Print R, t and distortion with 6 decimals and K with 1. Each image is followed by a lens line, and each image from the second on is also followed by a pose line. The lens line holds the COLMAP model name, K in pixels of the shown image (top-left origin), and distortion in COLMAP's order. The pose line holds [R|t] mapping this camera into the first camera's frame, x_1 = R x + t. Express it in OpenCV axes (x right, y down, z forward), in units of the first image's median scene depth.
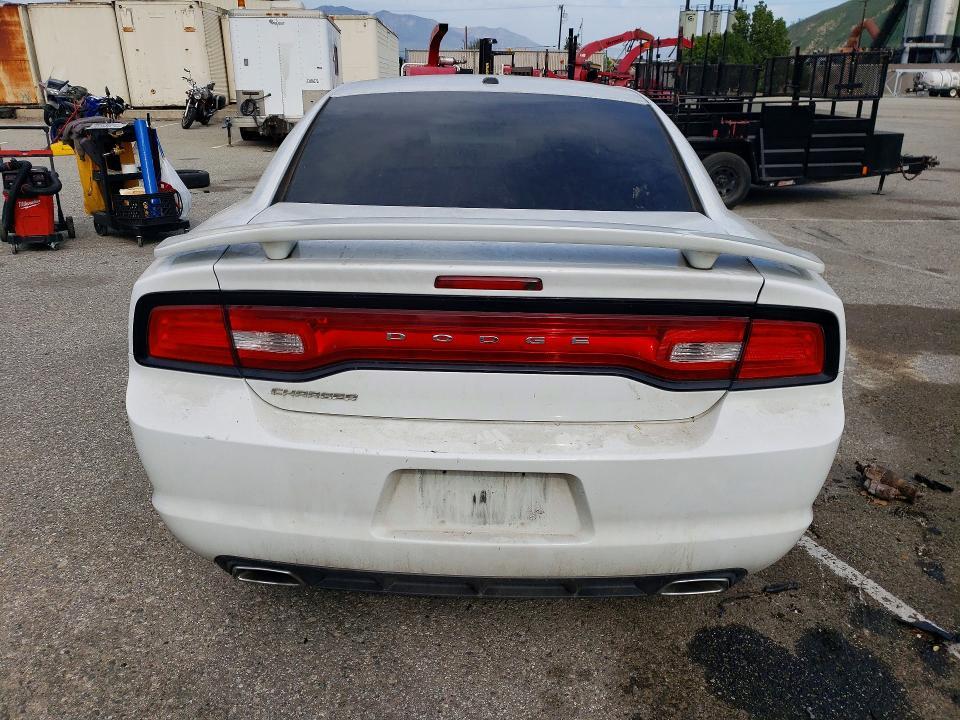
lens RADIAL K [[742.0, 0, 474.3], [0, 742.0, 340.6], [0, 0, 1]] dist [0.026722, -0.001735]
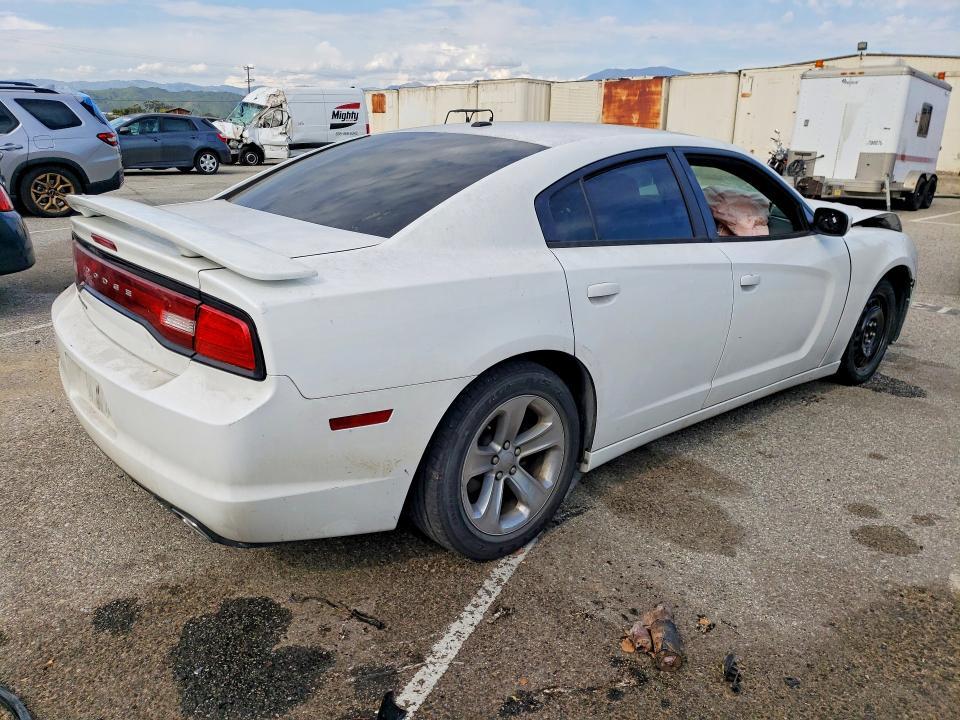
lens RADIAL K [[742.0, 0, 474.4], [0, 742.0, 356.7], [0, 0, 1]] dist [0.026722, -0.001735]
pose [[0.667338, 0.229948, -0.708367, 0.123307], [-0.271273, 0.960852, 0.056348, -0.010620], [0.693593, 0.154558, 0.703592, 0.038422]]
